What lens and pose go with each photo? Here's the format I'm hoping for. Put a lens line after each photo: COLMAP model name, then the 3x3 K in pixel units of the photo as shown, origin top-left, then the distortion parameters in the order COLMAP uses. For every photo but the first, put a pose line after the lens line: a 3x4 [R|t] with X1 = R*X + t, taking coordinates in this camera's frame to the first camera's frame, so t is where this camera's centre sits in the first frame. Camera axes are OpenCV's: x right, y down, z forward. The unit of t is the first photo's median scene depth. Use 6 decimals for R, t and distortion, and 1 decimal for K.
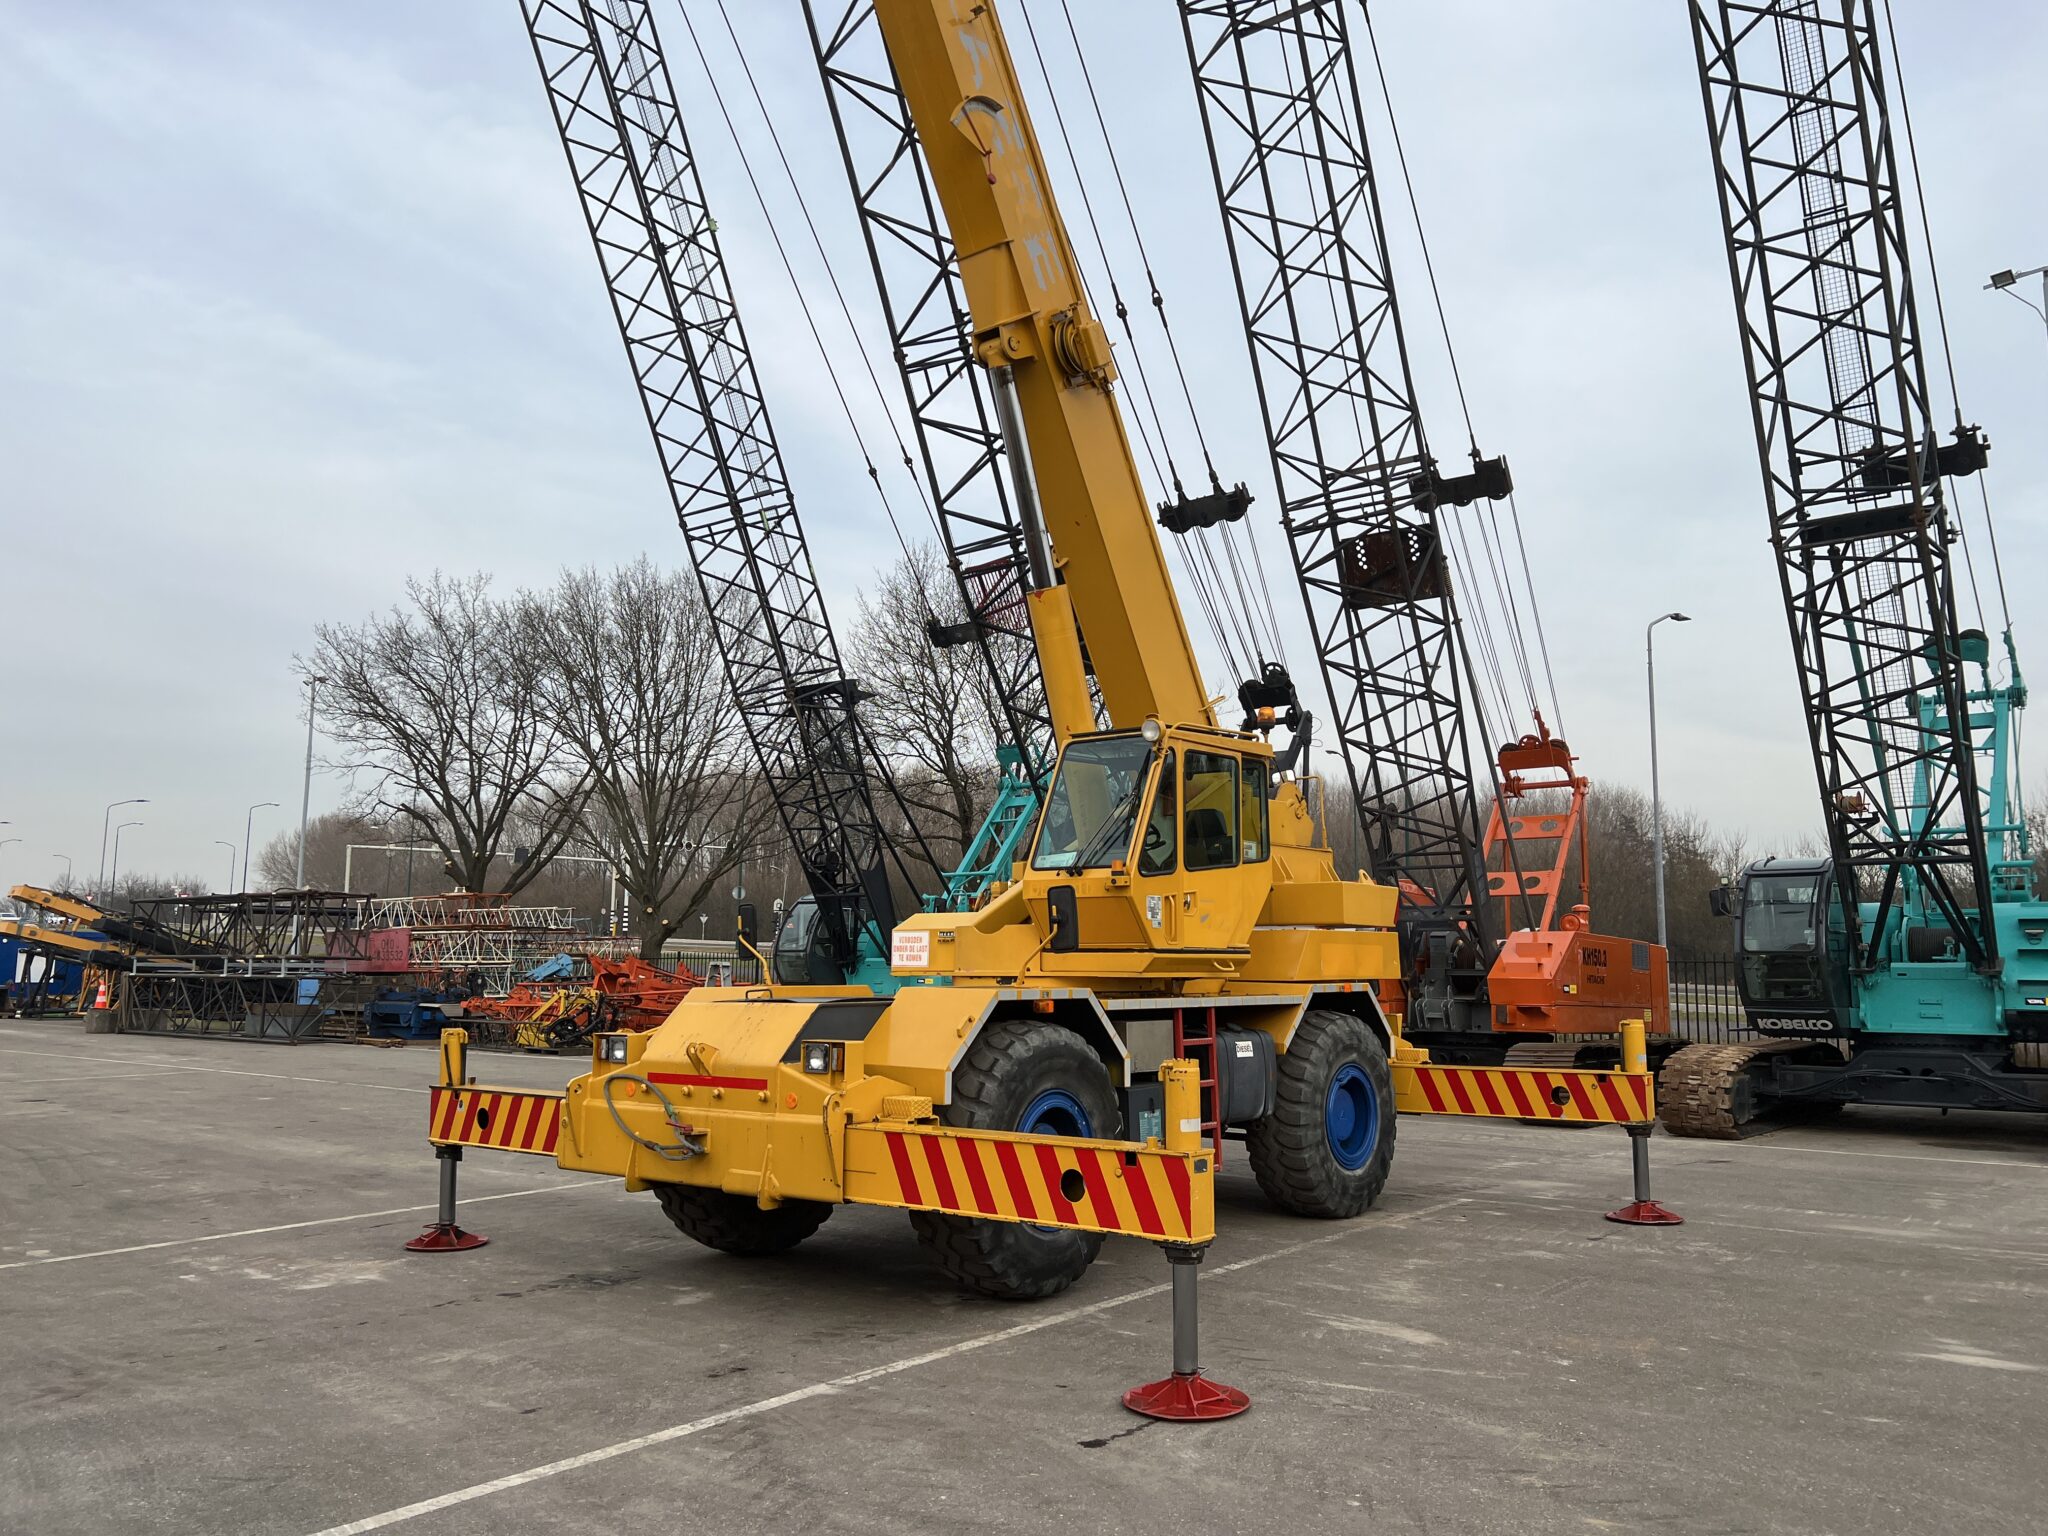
lens RADIAL K [[1561.5, 0, 1026.1], [0, 1561.5, 773.5], [0, 0, 1]] dist [0.042478, -0.013774]
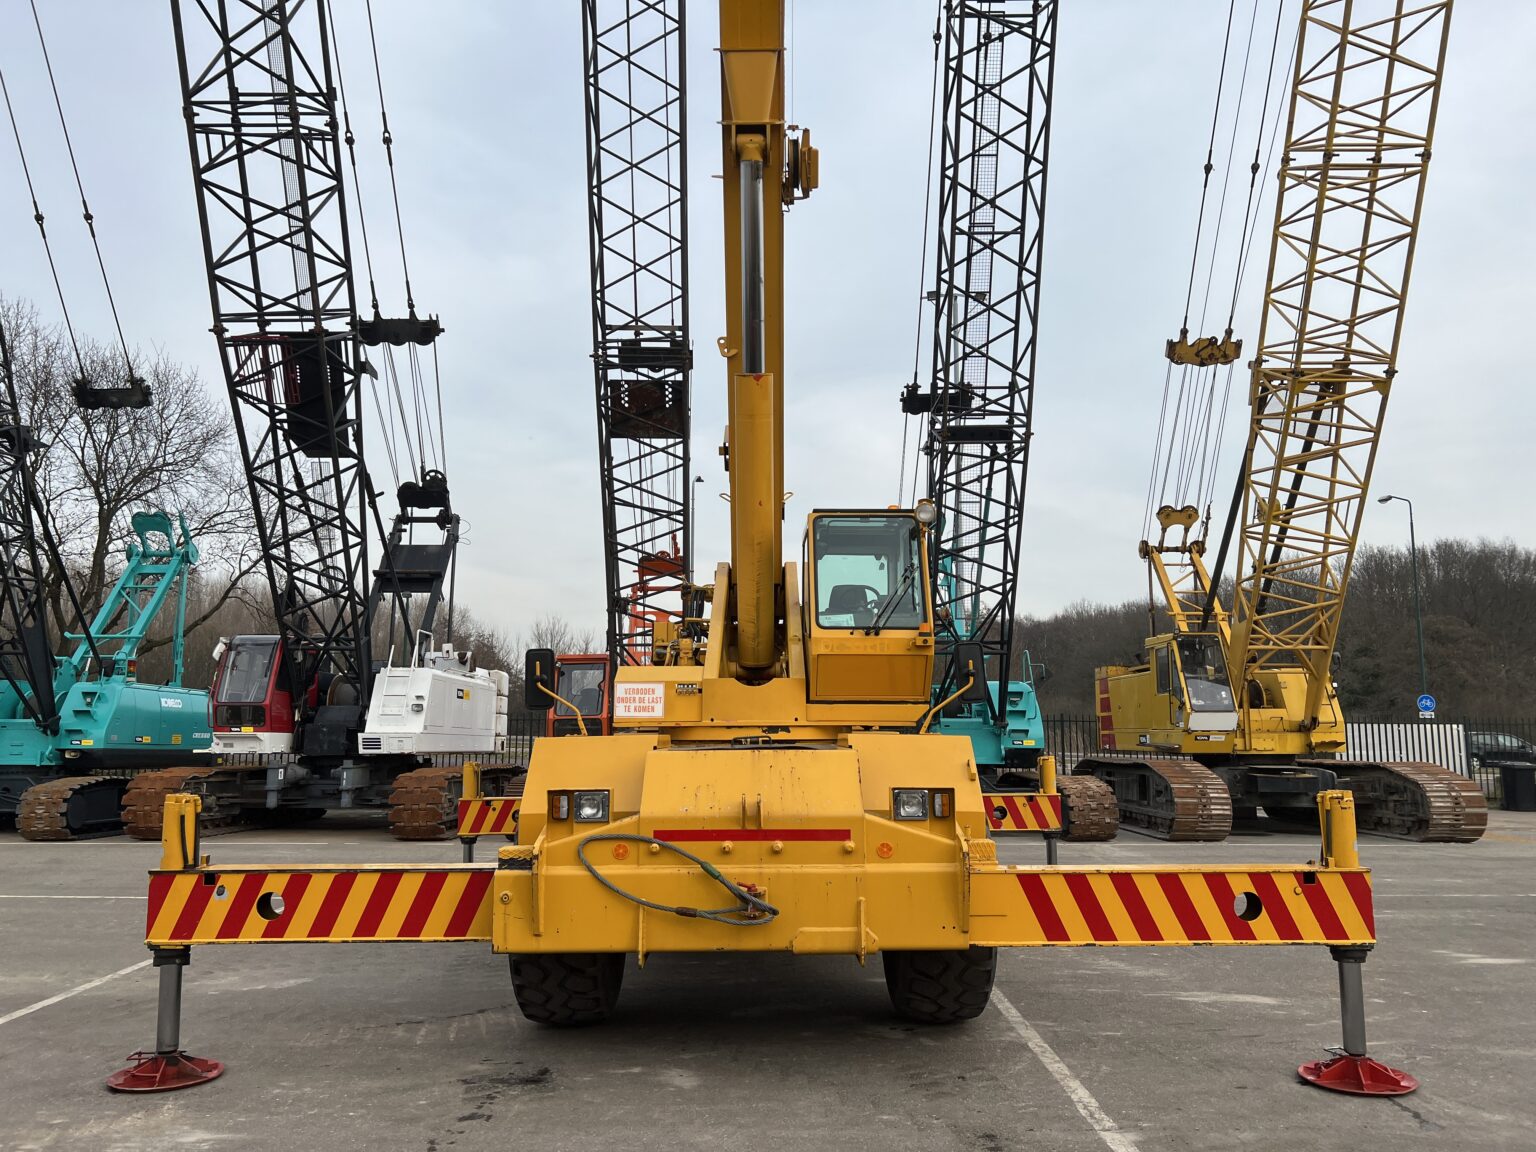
lens RADIAL K [[1171.1, 0, 768.7], [0, 1171.1, 575.0], [0, 0, 1]] dist [0.042478, -0.013774]
pose [[0.775491, 0.078570, 0.626450, -0.500794], [-0.073695, 0.996709, -0.033780, 0.051108], [-0.627042, -0.019970, 0.778729, 0.356548]]
